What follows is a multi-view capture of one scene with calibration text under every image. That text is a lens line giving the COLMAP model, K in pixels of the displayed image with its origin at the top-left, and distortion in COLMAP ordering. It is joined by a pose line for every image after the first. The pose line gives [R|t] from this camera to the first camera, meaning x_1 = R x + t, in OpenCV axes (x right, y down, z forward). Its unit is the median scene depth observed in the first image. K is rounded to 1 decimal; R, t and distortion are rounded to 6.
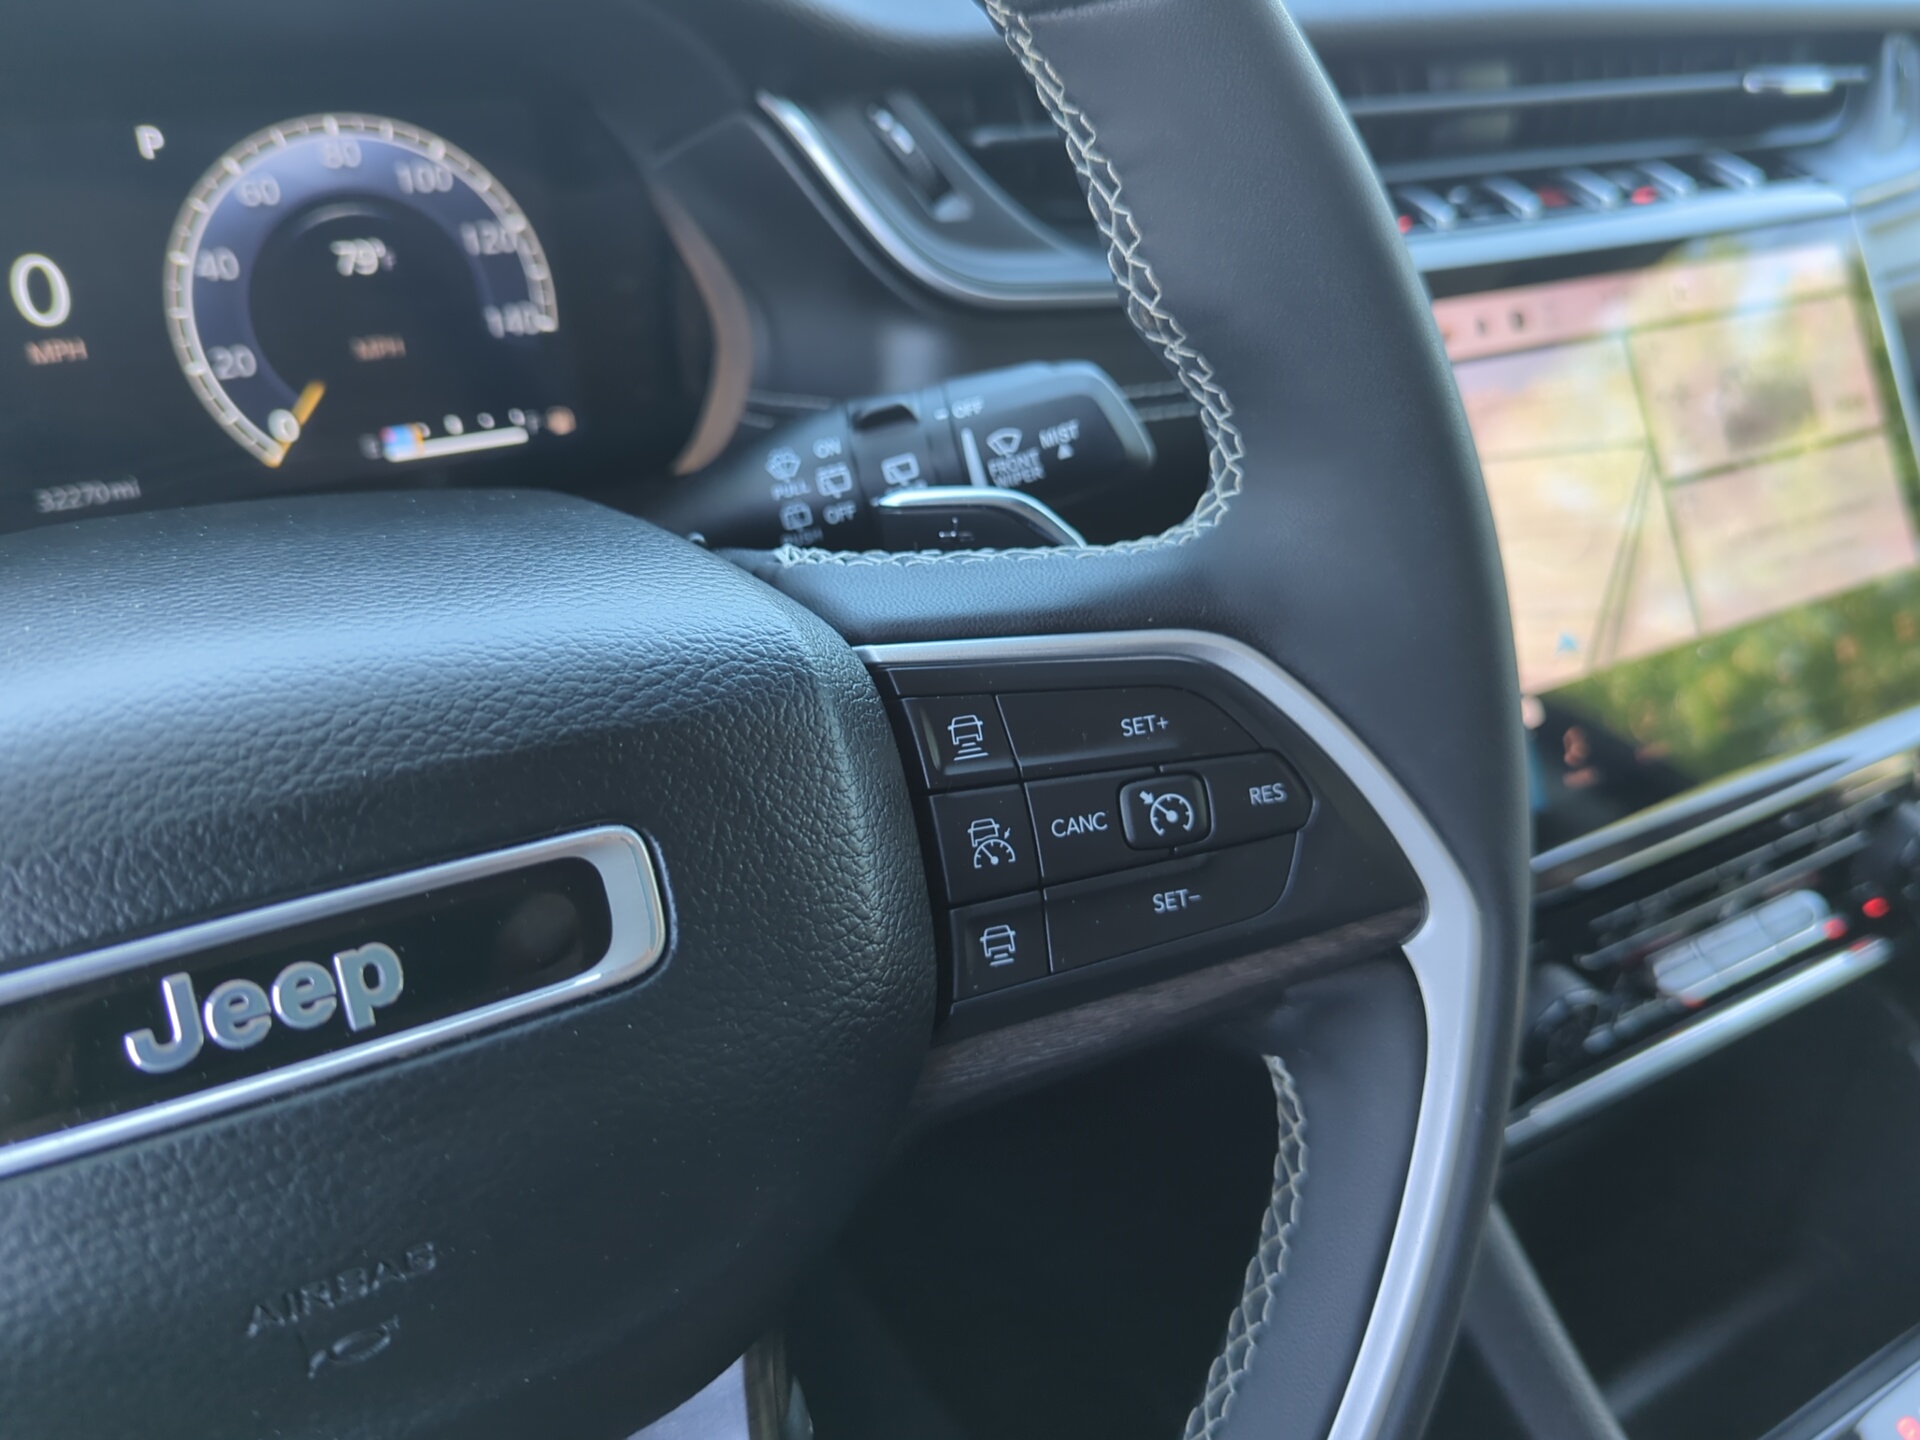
lens RADIAL K [[1579.0, 0, 969.5], [0, 1579.0, 696.4], [0, 0, 1]] dist [0.016640, -0.048829]
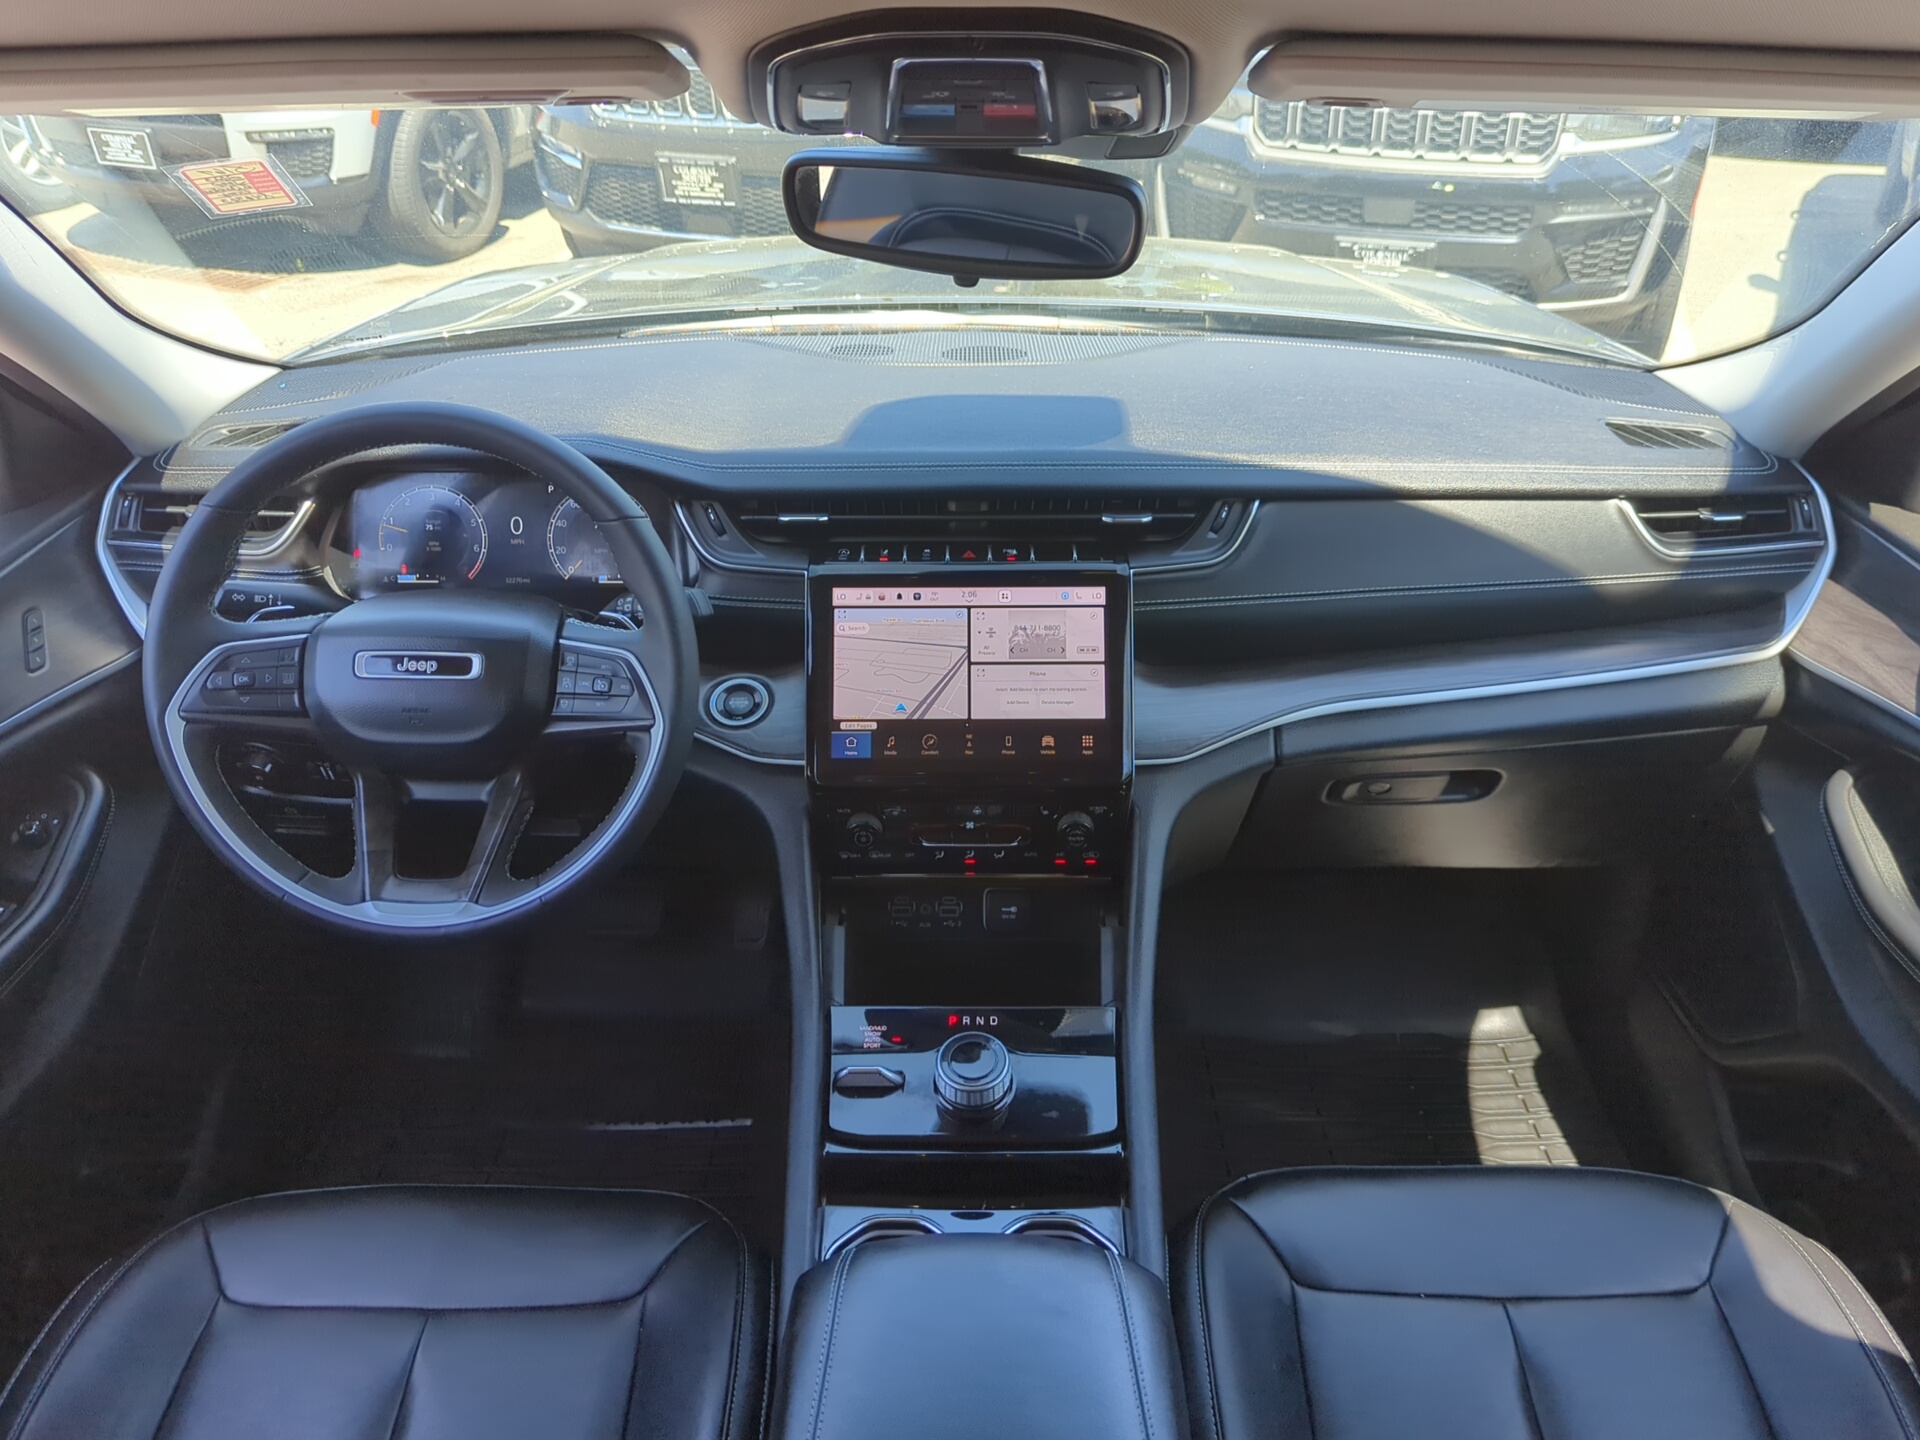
lens RADIAL K [[1557.8, 0, 973.2], [0, 1557.8, 697.4], [0, 0, 1]] dist [0.088945, -0.098994]
pose [[0.854512, 0.187223, -0.484516, 2.562255], [-0.223489, 0.974548, -0.017577, -0.042837], [0.468893, 0.123303, 0.874606, -1.965138]]
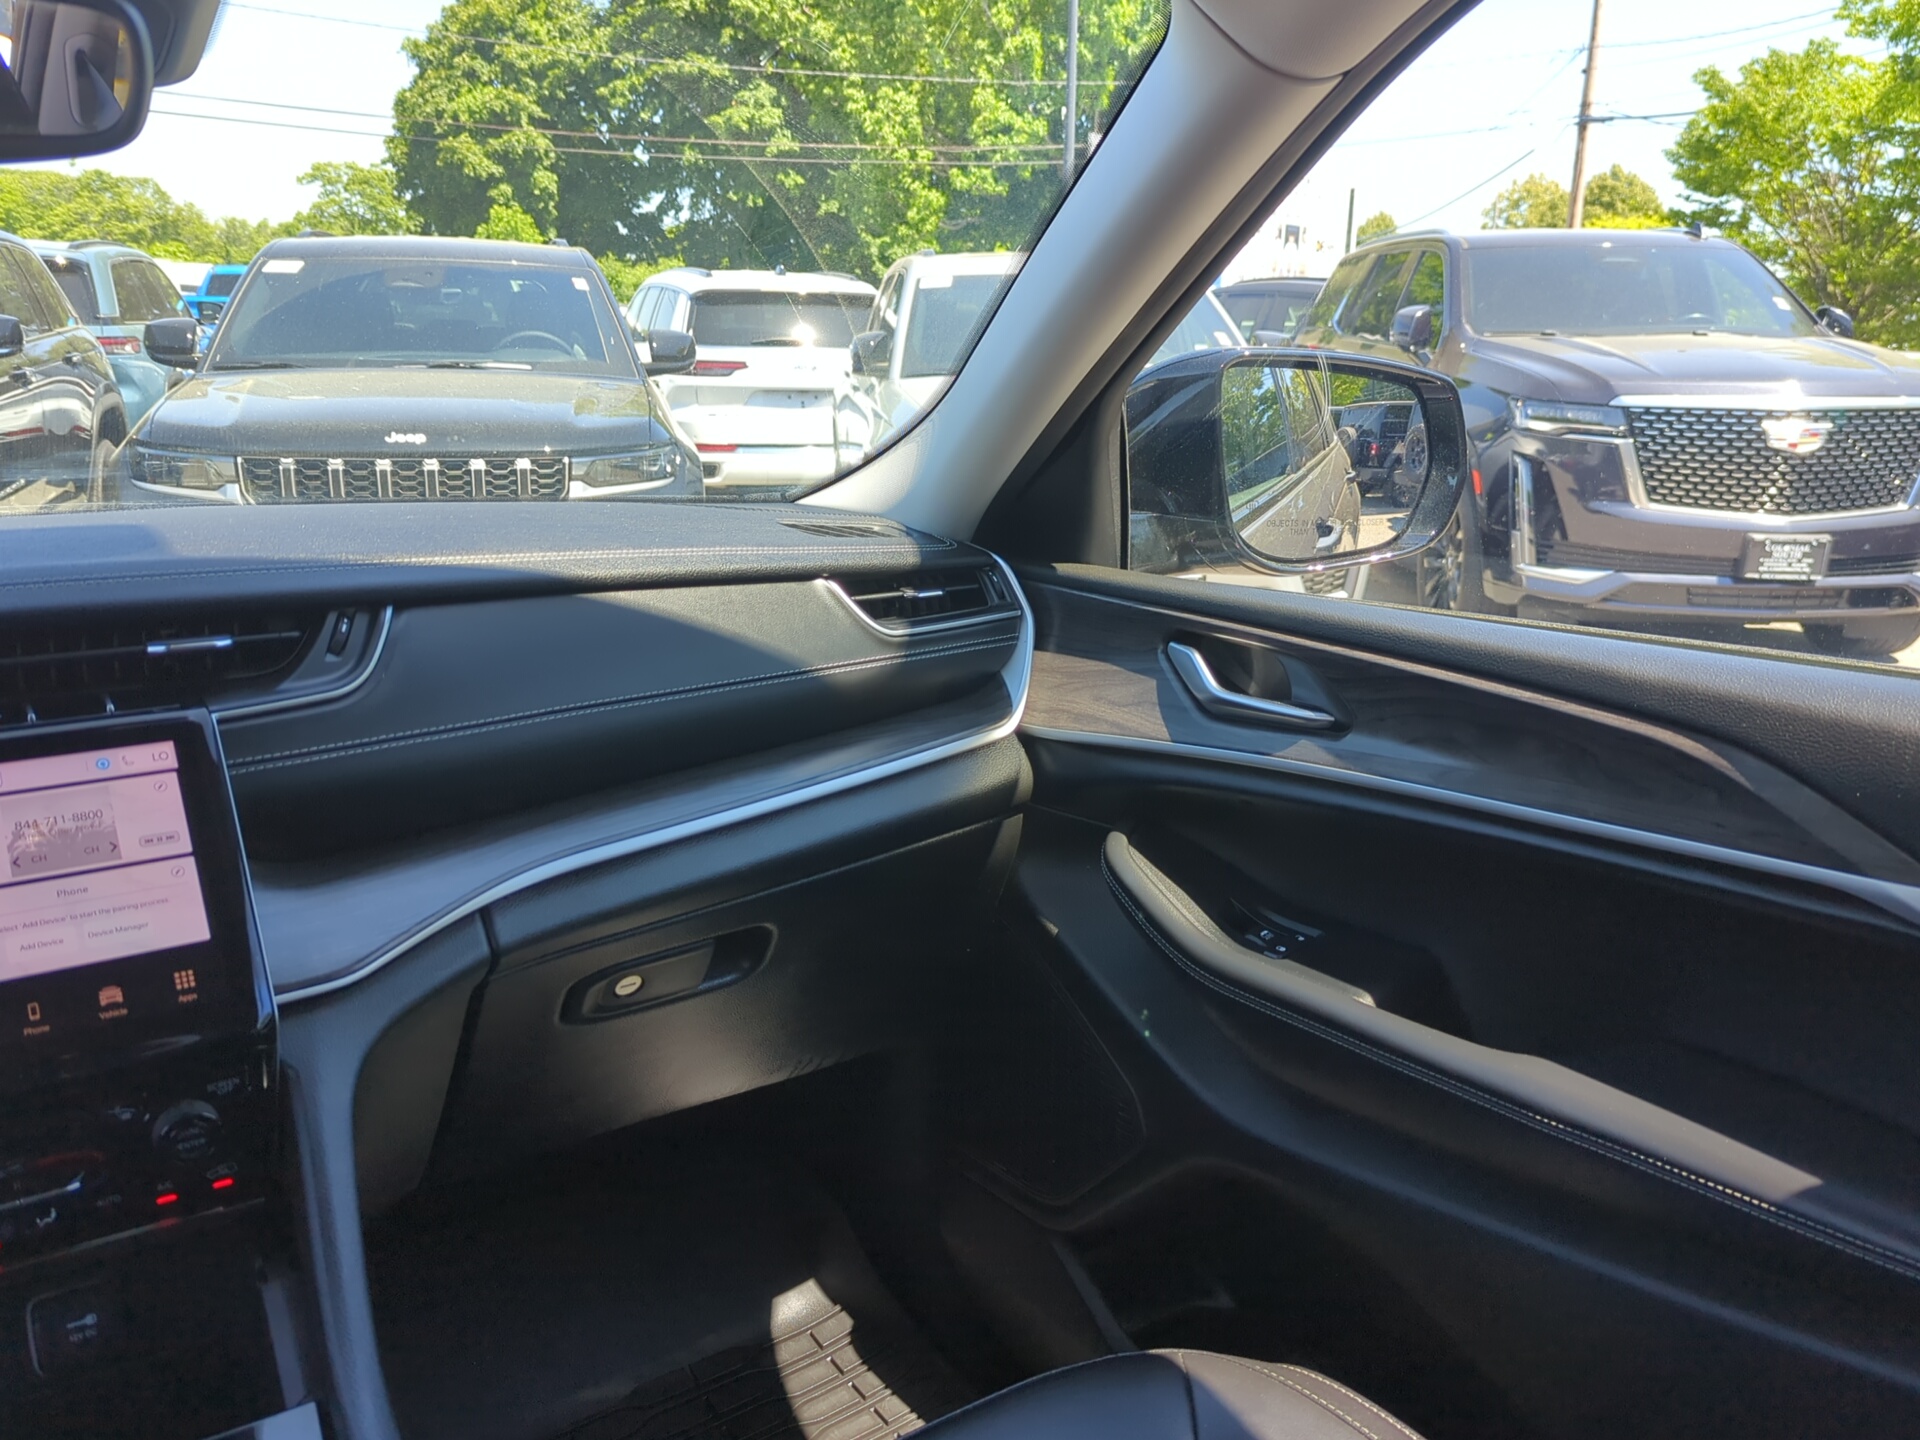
lens RADIAL K [[1557.8, 0, 973.2], [0, 1557.8, 697.4], [0, 0, 1]] dist [0.088945, -0.098994]
pose [[0.996135, -0.071459, 0.051072, 2.044904], [0.083892, 0.946294, -0.312232, 0.380002], [-0.026018, 0.315310, 0.948632, -0.870221]]
